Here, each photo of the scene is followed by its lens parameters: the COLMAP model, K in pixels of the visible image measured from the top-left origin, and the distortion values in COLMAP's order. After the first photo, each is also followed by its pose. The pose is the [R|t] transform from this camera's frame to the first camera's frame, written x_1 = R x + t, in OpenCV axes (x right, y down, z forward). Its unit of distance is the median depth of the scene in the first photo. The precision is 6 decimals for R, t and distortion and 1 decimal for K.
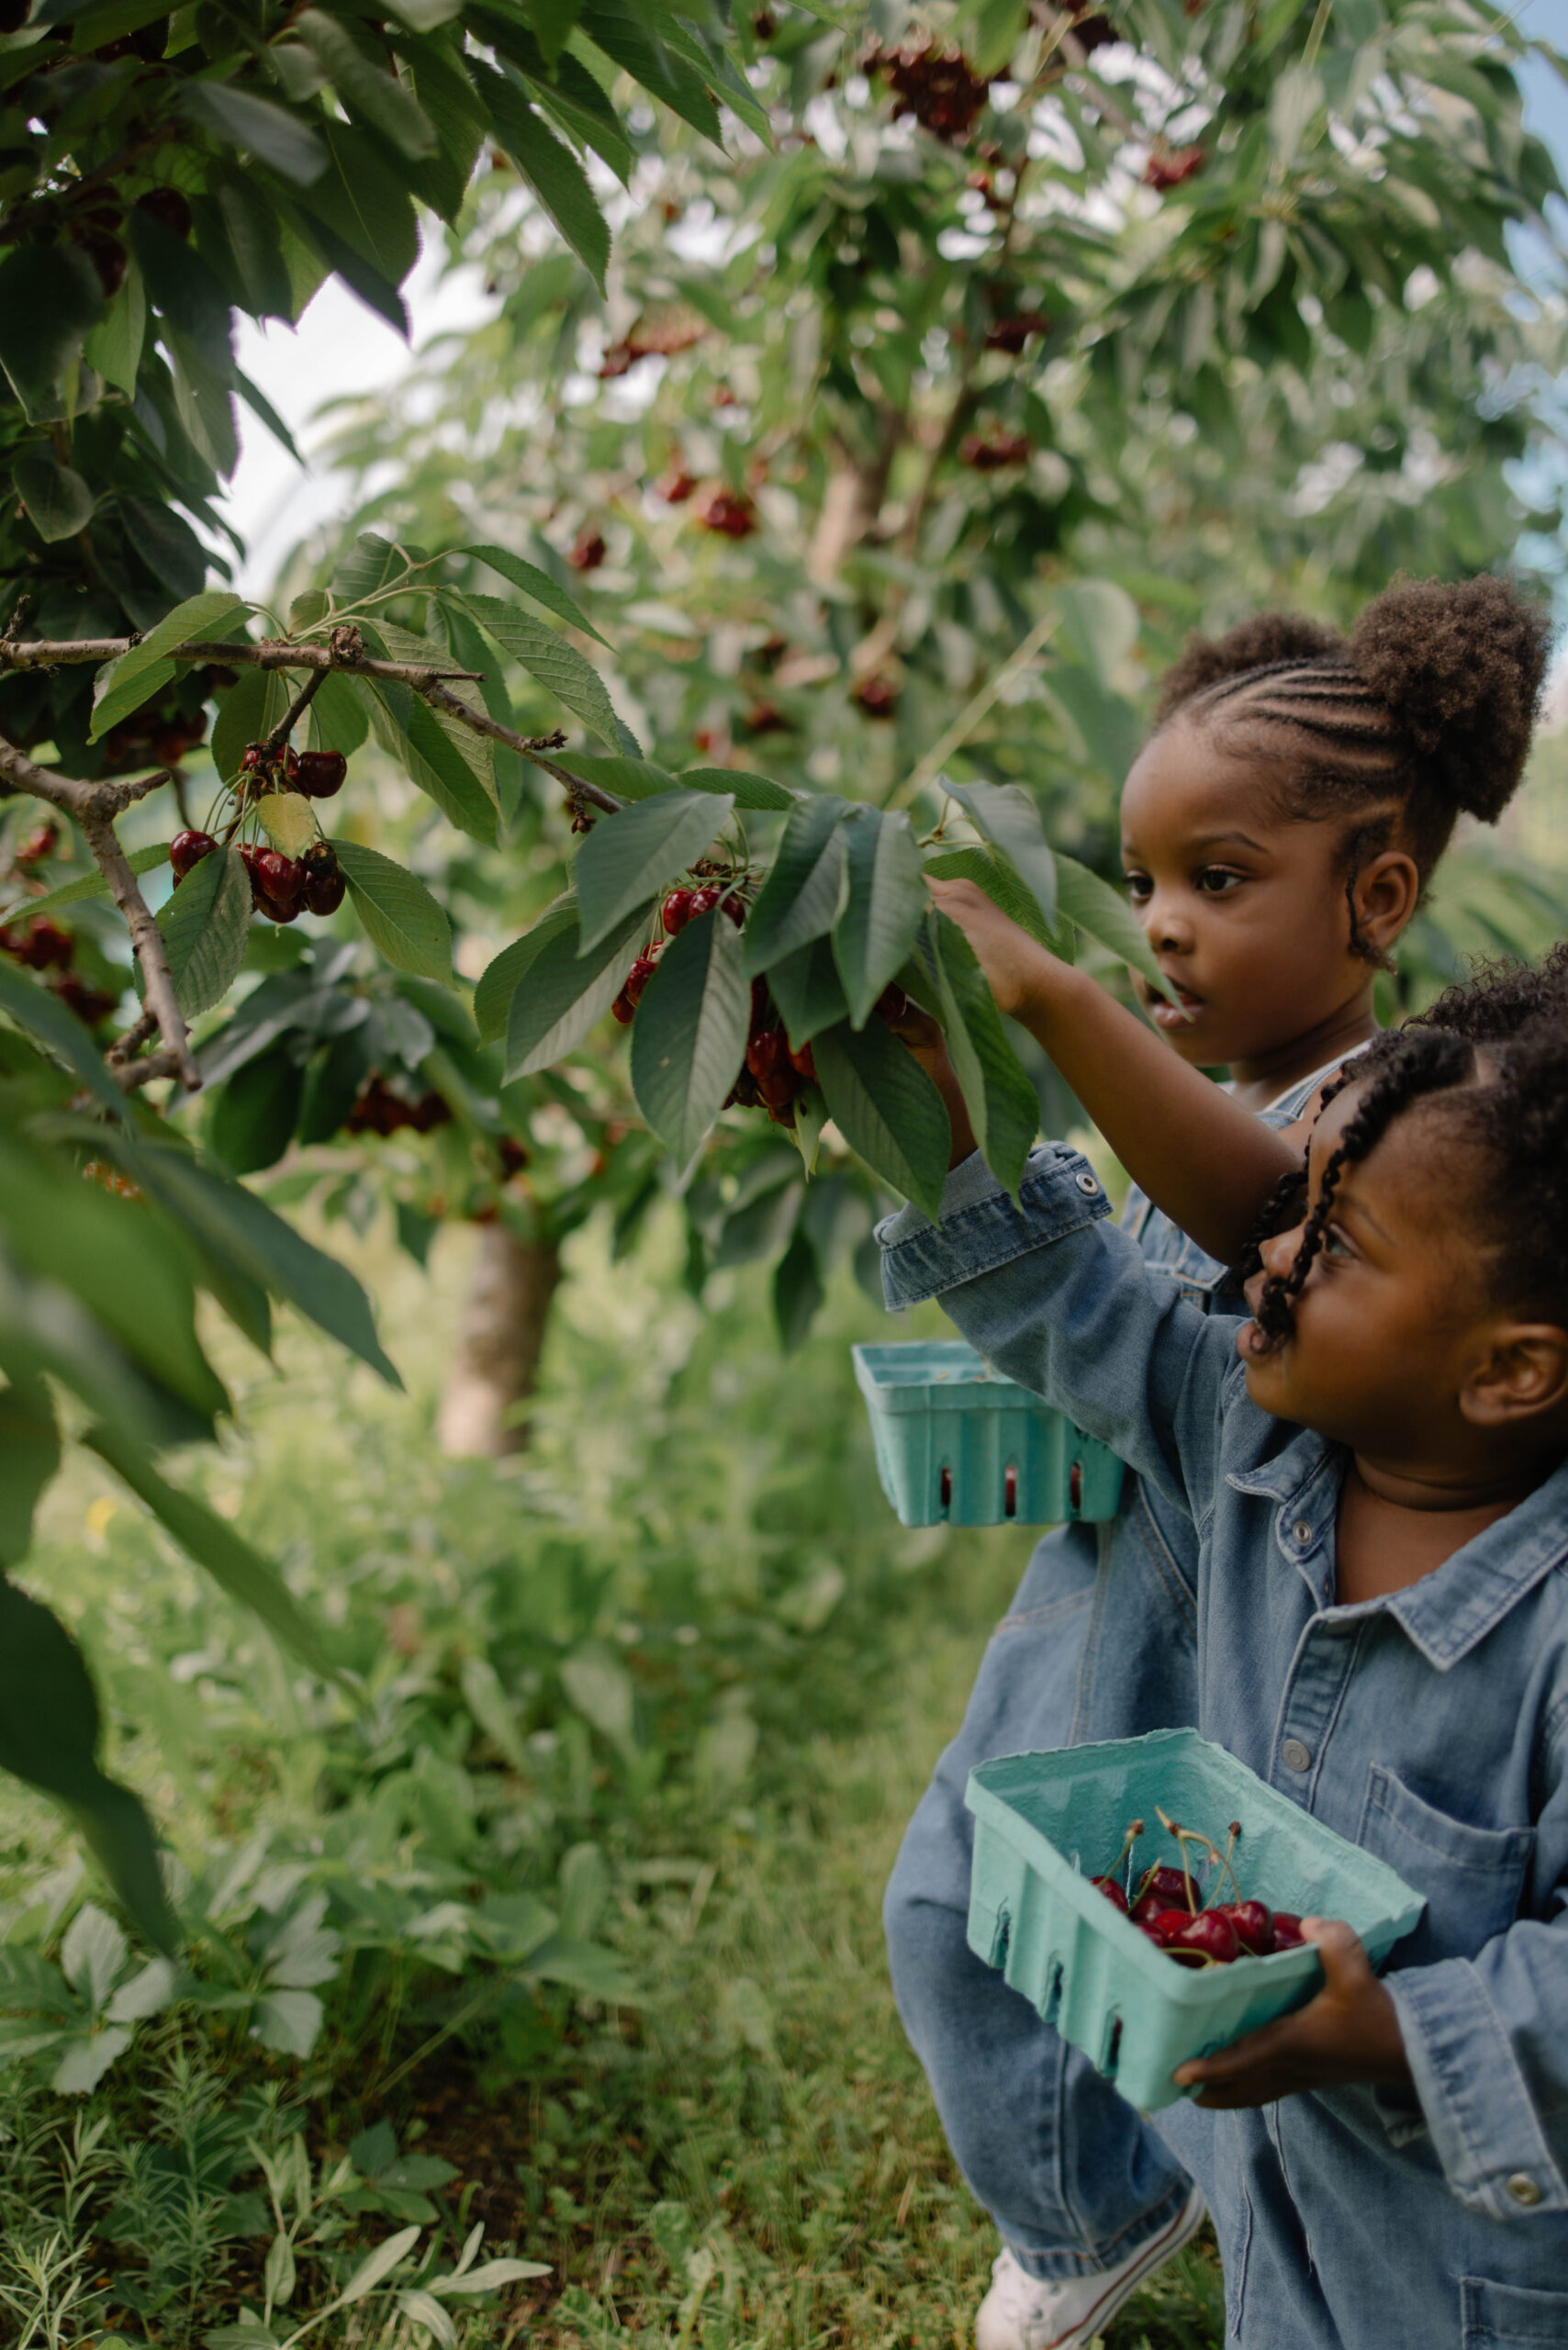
lens RADIAL K [[2369.3, 0, 628.0], [0, 2369.3, 1174.7], [0, 0, 1]] dist [-0.025462, -0.015685]
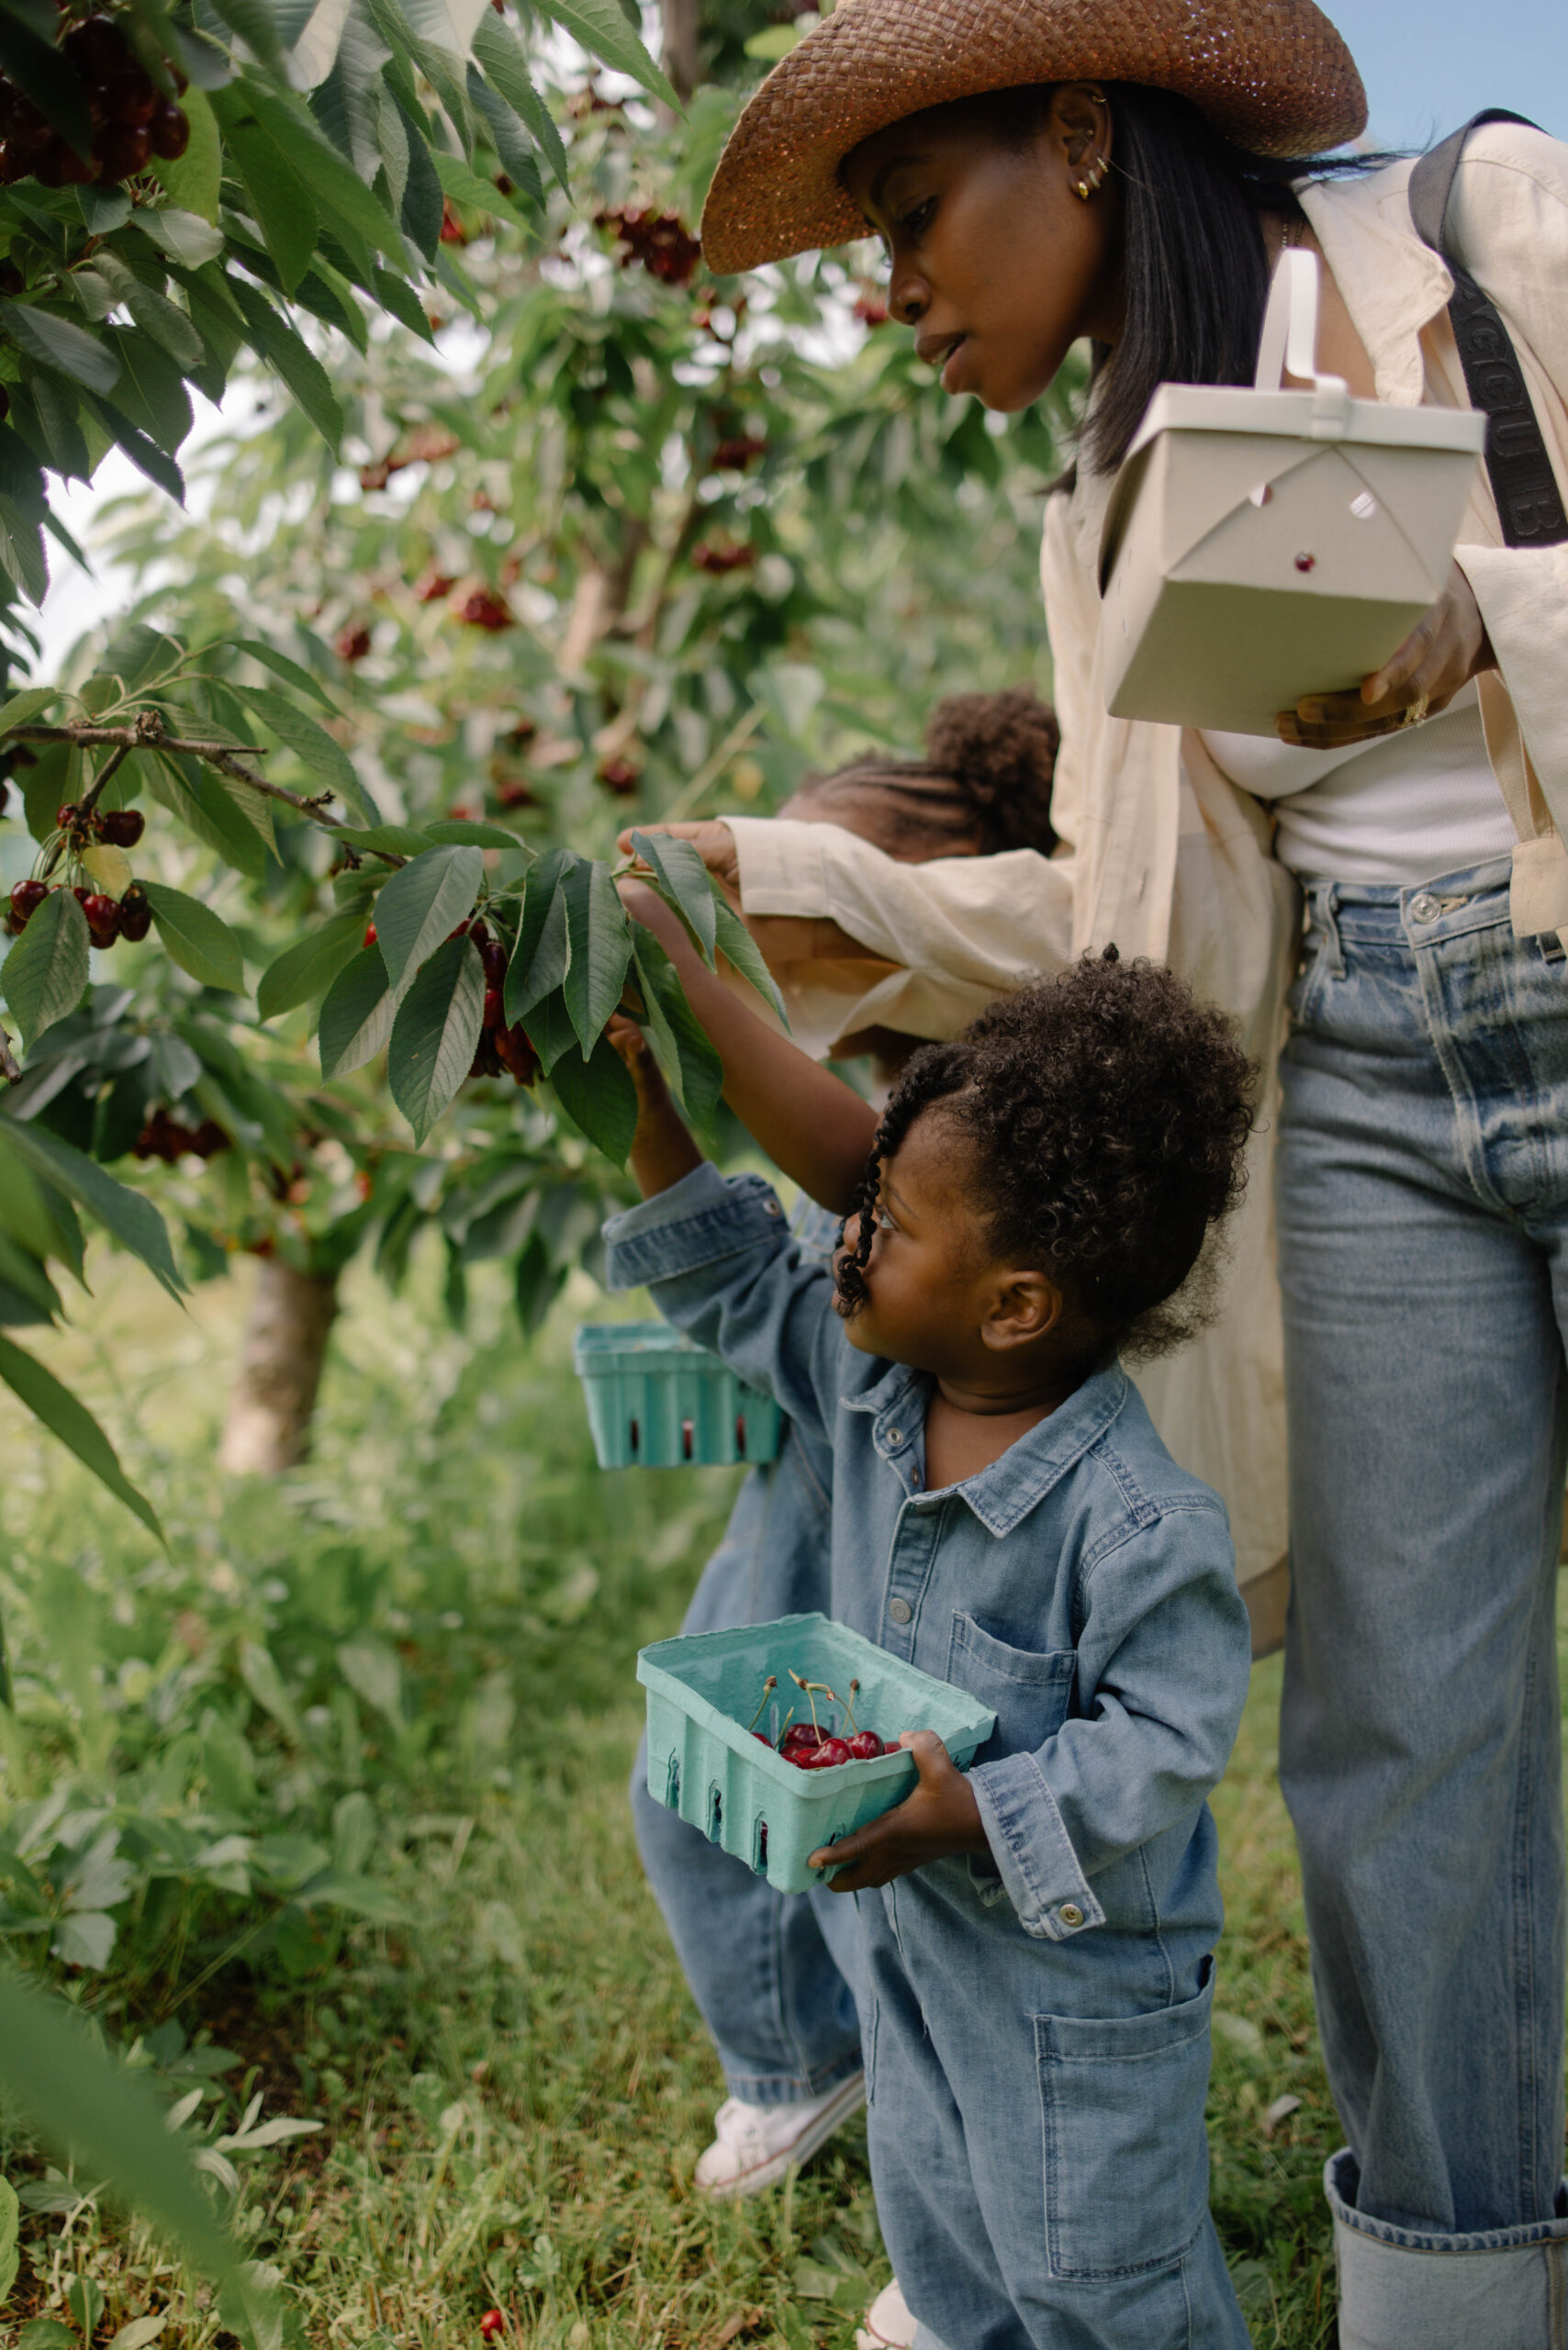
lens RADIAL K [[2605.3, 0, 784.0], [0, 2605.3, 1175.0], [0, 0, 1]] dist [-0.003040, -0.011778]
pose [[0.991364, -0.011711, 0.130617, 0.023776], [0.017008, 0.999074, -0.039511, 0.039292], [-0.130033, 0.041391, 0.990645, -0.245003]]
